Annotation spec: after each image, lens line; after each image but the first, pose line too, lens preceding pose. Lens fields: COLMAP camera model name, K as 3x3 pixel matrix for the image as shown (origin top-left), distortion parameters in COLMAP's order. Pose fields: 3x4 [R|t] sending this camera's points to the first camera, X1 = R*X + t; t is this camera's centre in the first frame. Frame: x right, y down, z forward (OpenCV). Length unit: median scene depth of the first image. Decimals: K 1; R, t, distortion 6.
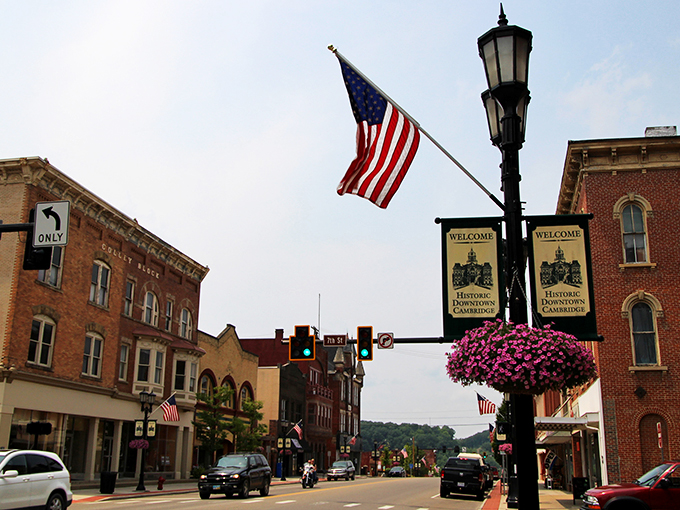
lens RADIAL K [[758.4, 0, 341.0], [0, 758.4, 253.4], [0, 0, 1]] dist [-0.025048, 0.000000]
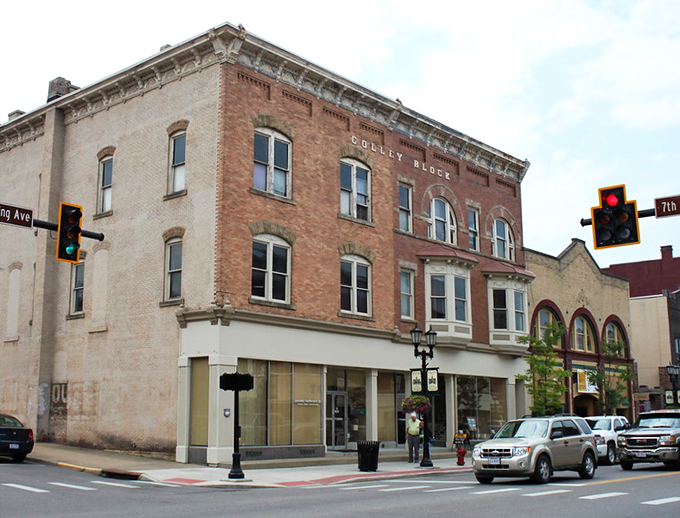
lens RADIAL K [[837.2, 0, 338.5], [0, 837.2, 262.3], [0, 0, 1]] dist [-0.078615, 0.000000]
pose [[0.867756, -0.099781, -0.486871, 0.056660], [0.135988, 0.989923, 0.039495, 0.074076], [0.478024, -0.100481, 0.872580, 0.268455]]
